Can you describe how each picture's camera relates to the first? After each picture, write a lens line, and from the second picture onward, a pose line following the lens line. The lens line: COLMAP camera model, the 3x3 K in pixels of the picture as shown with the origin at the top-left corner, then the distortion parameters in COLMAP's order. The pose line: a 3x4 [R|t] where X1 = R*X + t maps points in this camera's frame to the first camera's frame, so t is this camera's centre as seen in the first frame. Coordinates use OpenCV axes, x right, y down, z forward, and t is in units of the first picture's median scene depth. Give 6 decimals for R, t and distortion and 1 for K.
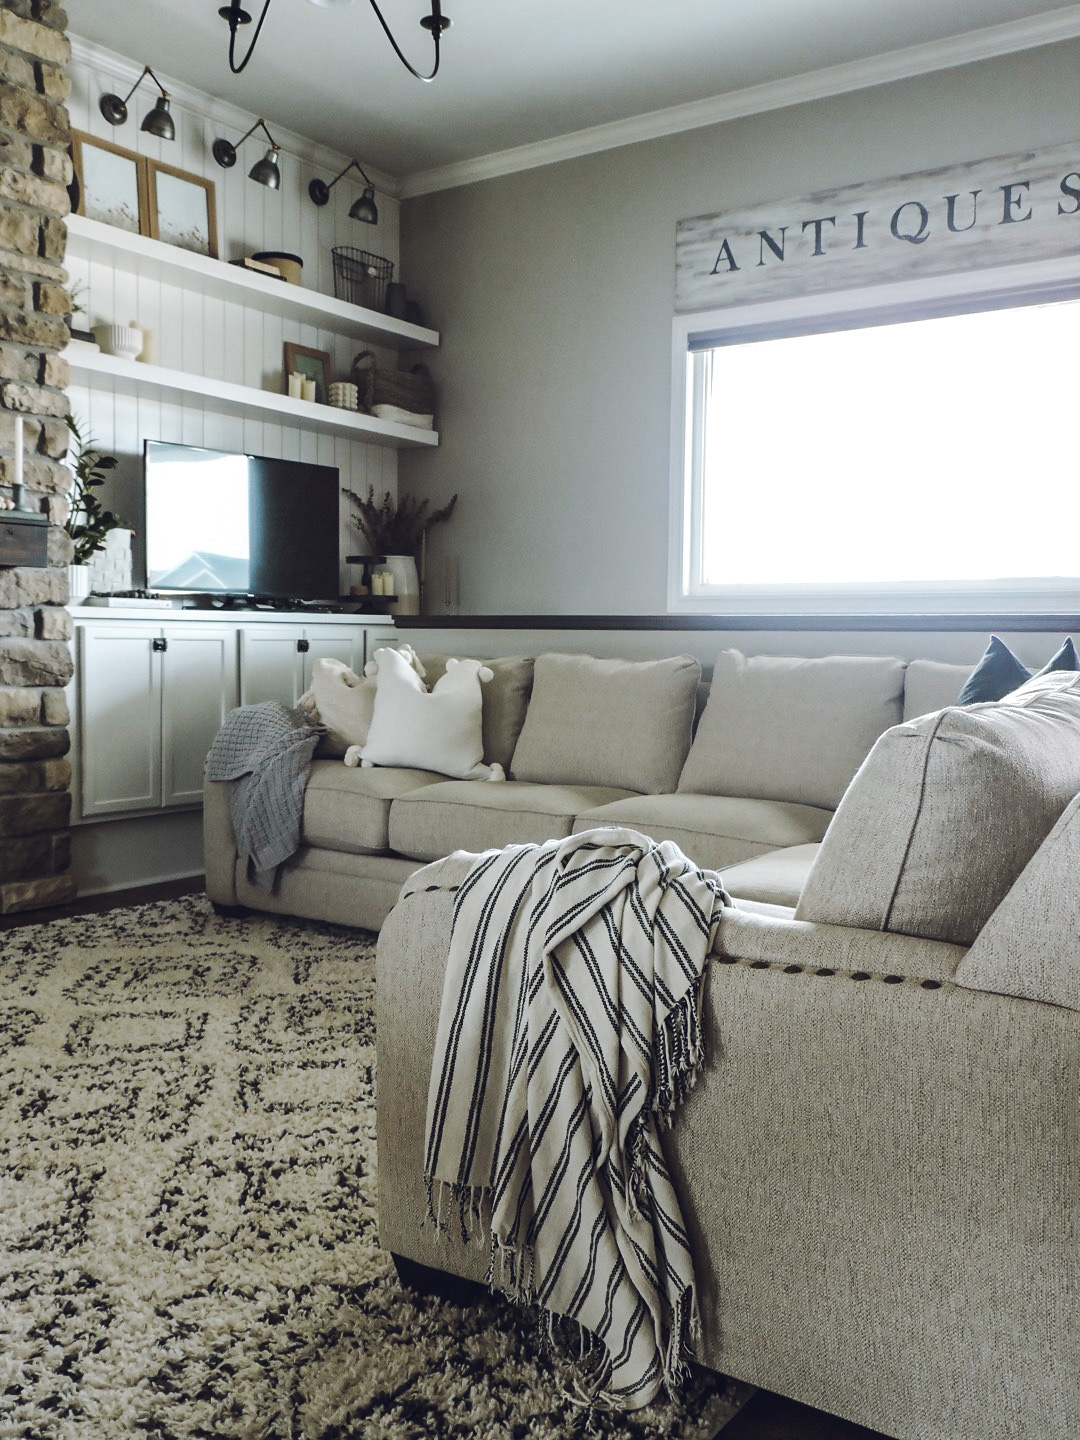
lens RADIAL K [[1259.0, 0, 540.0], [0, 1259.0, 720.0], [0, 0, 1]] dist [-0.012131, 0.000569]
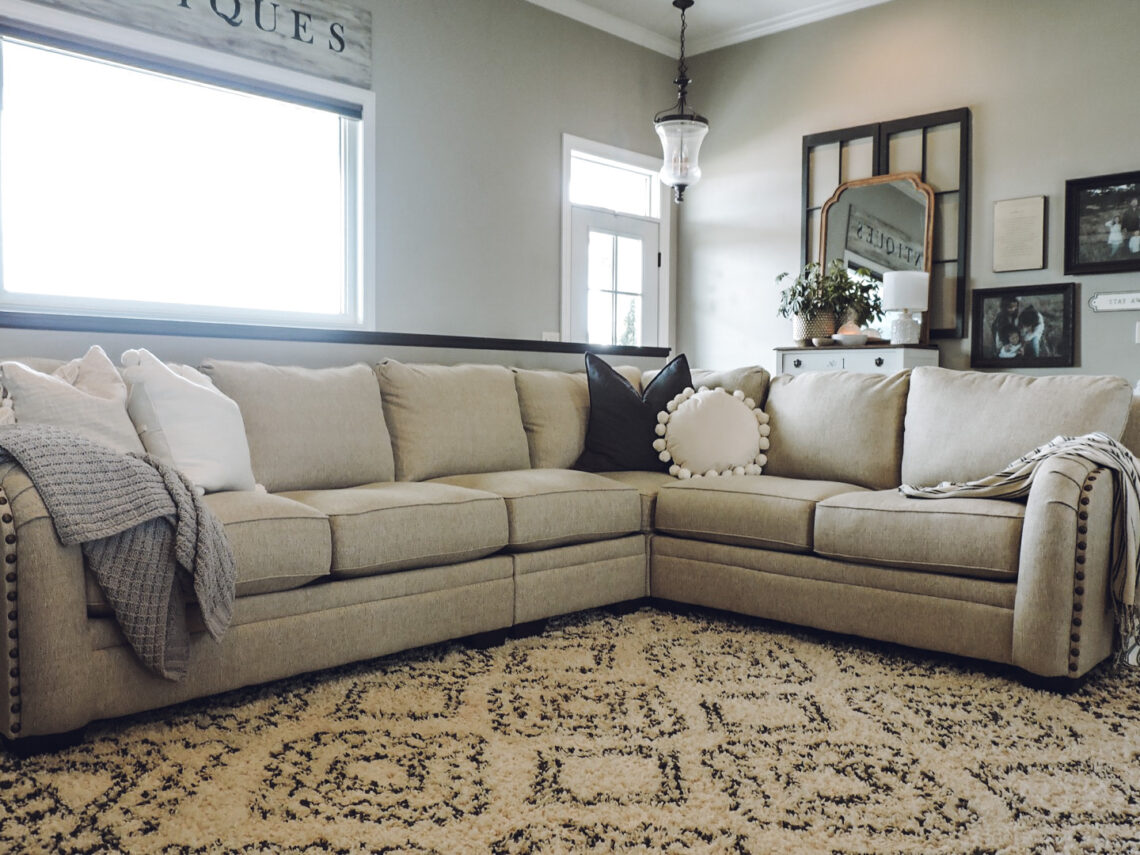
lens RADIAL K [[996.7, 0, 570.0], [0, 996.7, 427.5], [0, 0, 1]] dist [-0.012131, 0.000569]
pose [[0.158027, -0.049327, 0.986202, -0.585164], [0.059574, 0.997408, 0.040342, -0.013698], [-0.985636, 0.052377, 0.160556, 0.529072]]
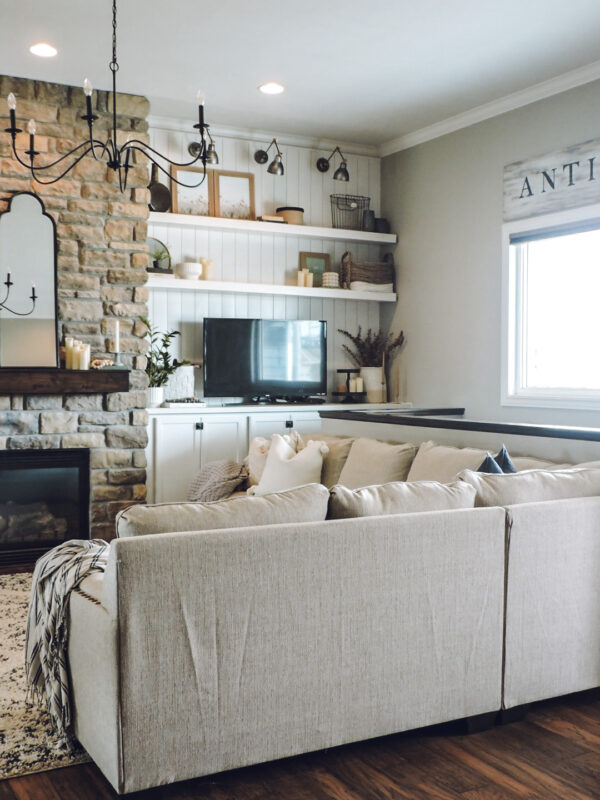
lens RADIAL K [[919.2, 0, 300.0], [0, 919.2, 400.0], [0, 0, 1]] dist [-0.023040, -0.017708]
pose [[0.892295, 0.003827, -0.451437, 0.443820], [-0.021867, 0.999157, -0.034752, -0.050597], [0.450924, 0.040881, 0.891626, -0.180968]]
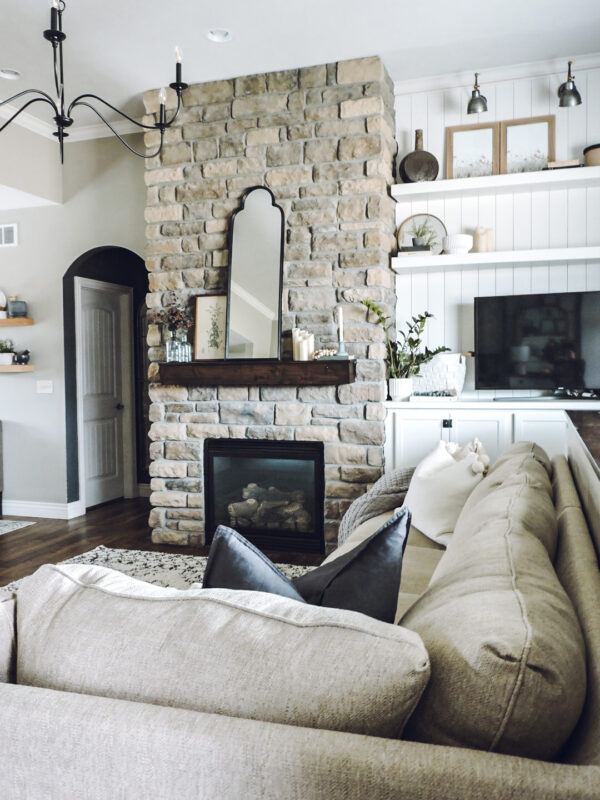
lens RADIAL K [[699.4, 0, 300.0], [0, 699.4, 400.0], [0, 0, 1]] dist [-0.012131, 0.000569]
pose [[0.278263, 0.025763, -0.960159, 0.497190], [-0.049128, 0.998714, 0.012559, -0.086935], [0.959248, 0.043676, 0.279171, 0.517659]]
